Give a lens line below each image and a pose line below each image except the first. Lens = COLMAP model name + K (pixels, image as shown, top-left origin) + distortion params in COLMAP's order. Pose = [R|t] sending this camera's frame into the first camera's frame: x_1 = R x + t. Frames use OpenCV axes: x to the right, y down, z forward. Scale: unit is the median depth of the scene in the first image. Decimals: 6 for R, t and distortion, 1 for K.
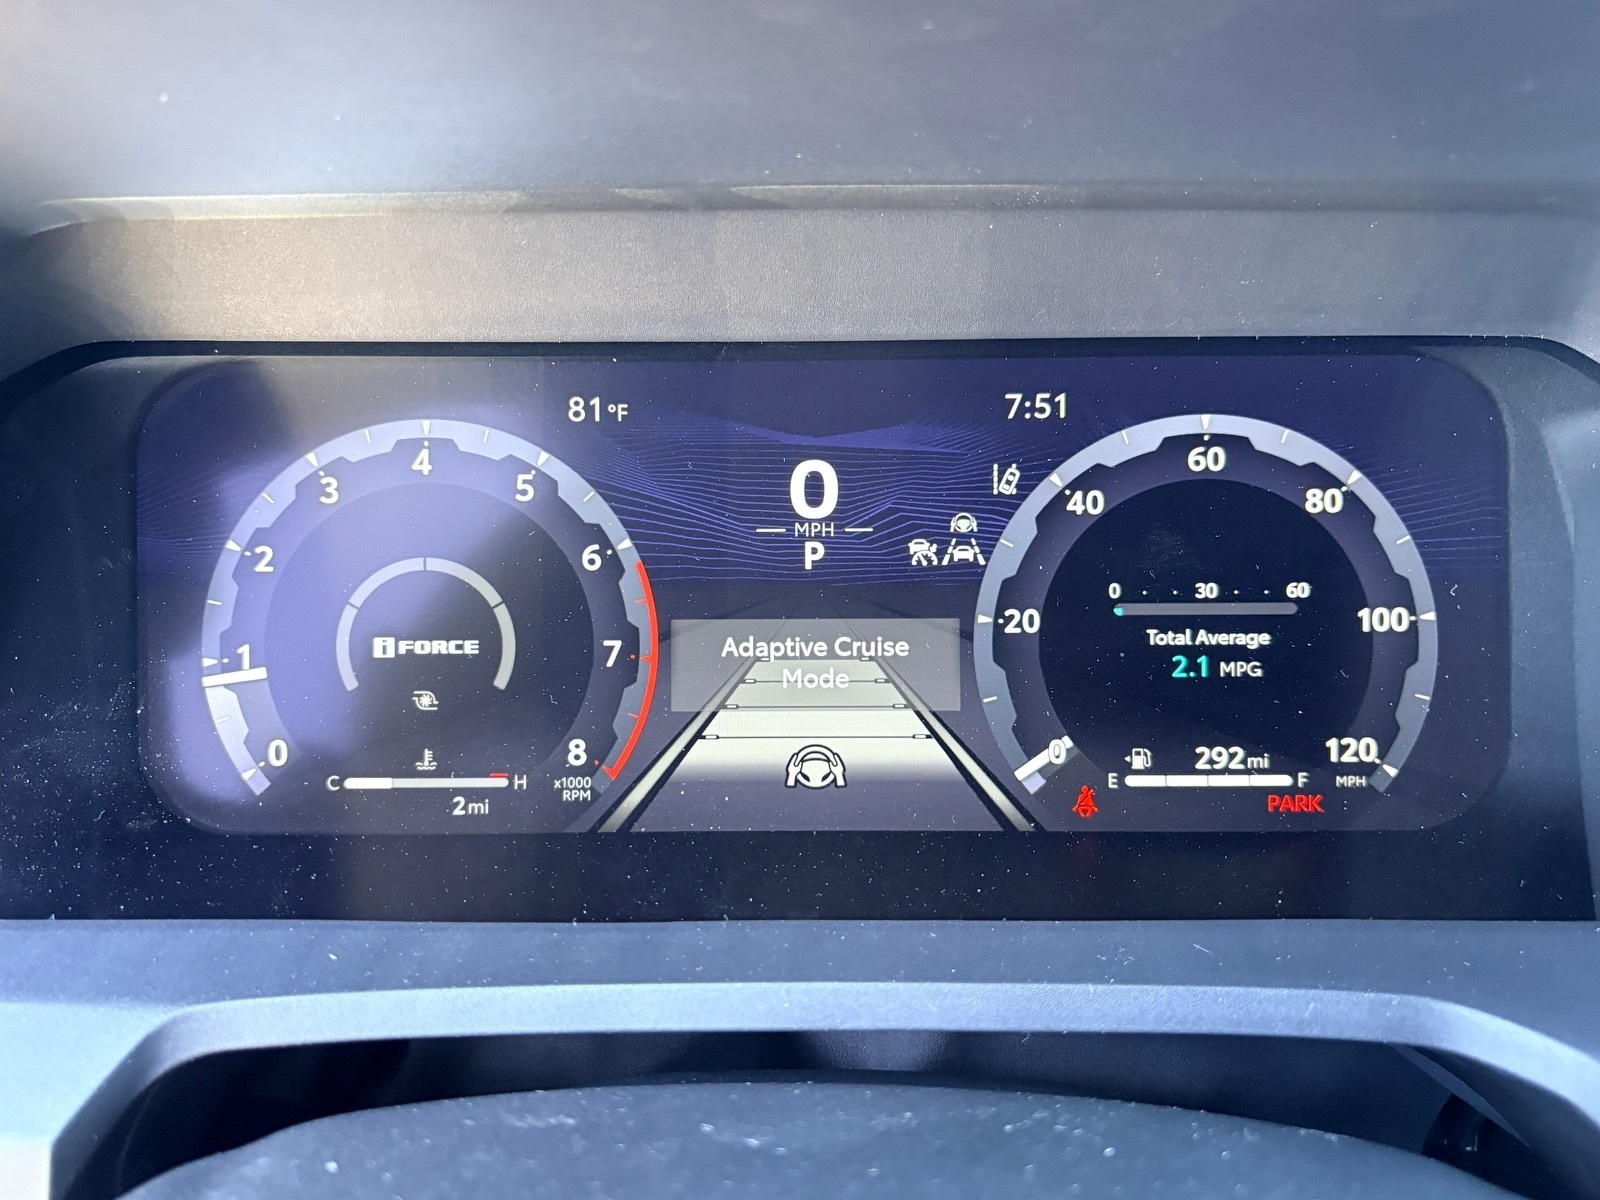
lens RADIAL K [[1280.6, 0, 795.3], [0, 1280.6, 604.7], [0, 0, 1]] dist [0.007000, 0.004559]
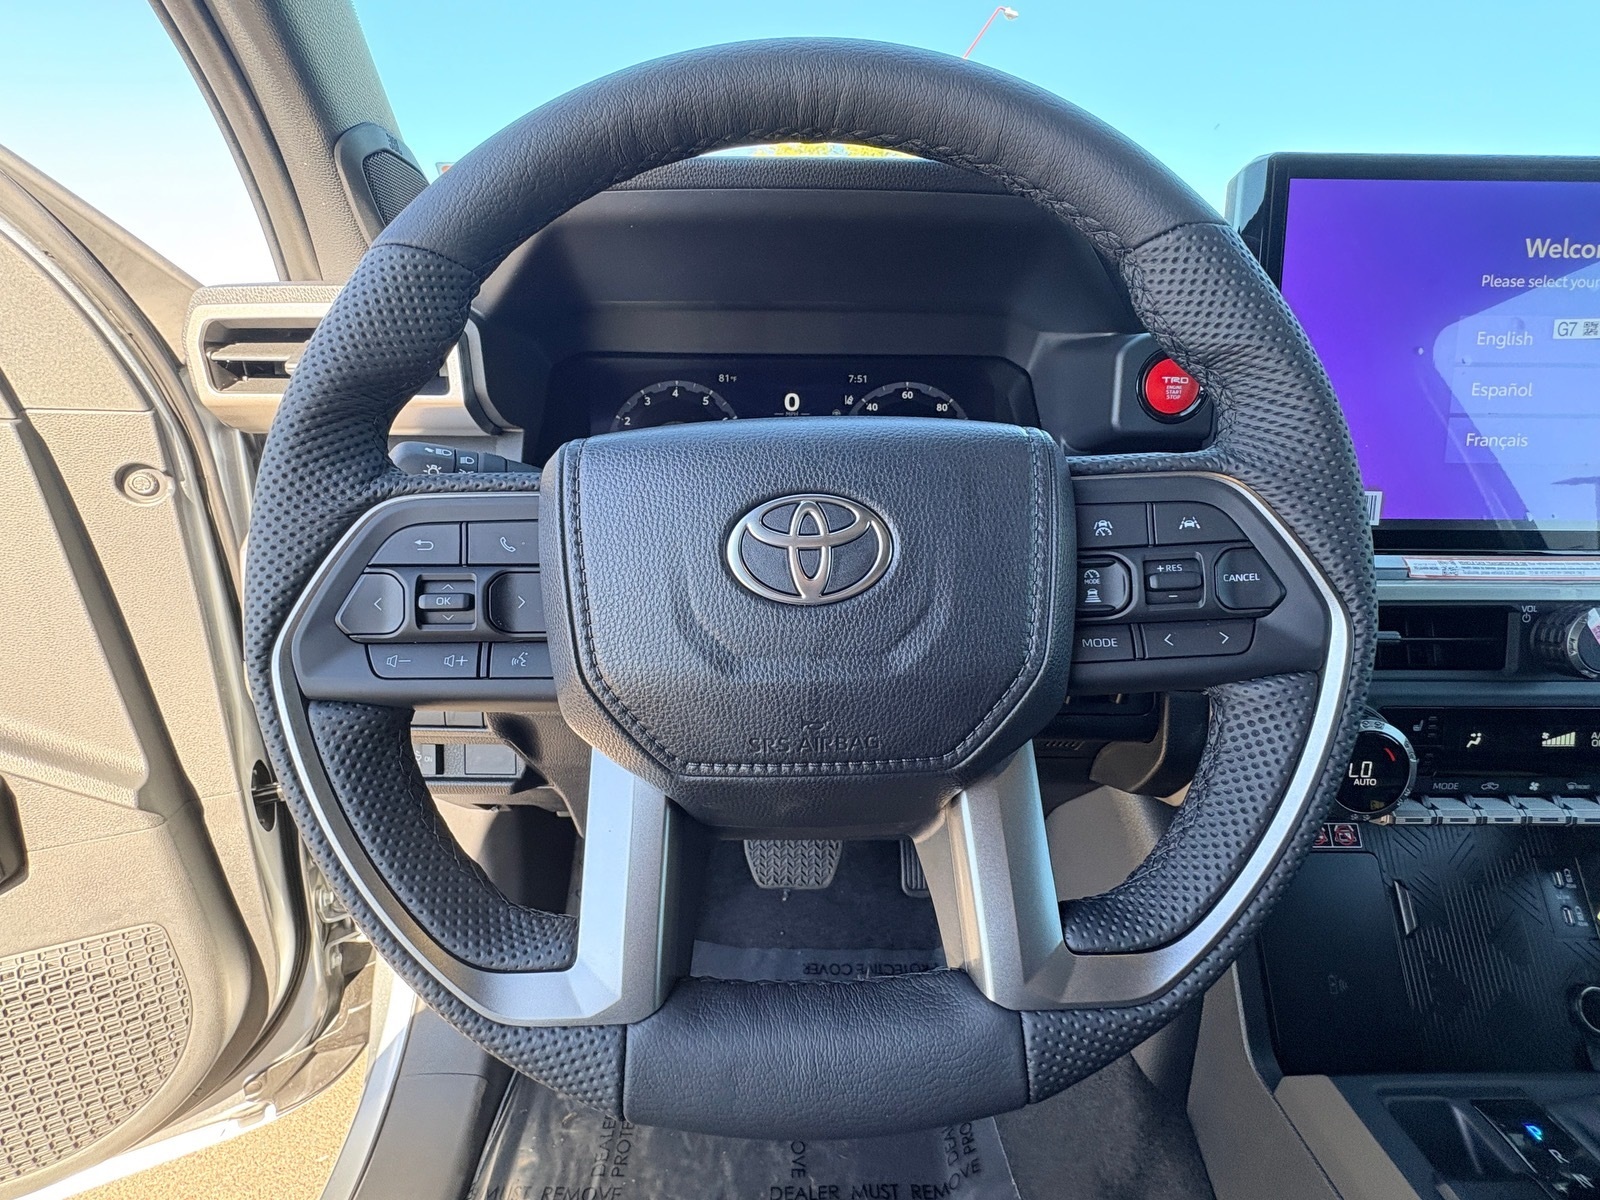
lens RADIAL K [[725.0, 0, 788.4], [0, 725.0, 595.2], [0, 0, 1]] dist [0.003420, -0.000689]
pose [[0.999833, 0.009703, 0.015493, -0.019165], [-0.008951, 0.998813, -0.047888, 0.509300], [-0.015940, 0.047742, 0.998733, -0.882950]]
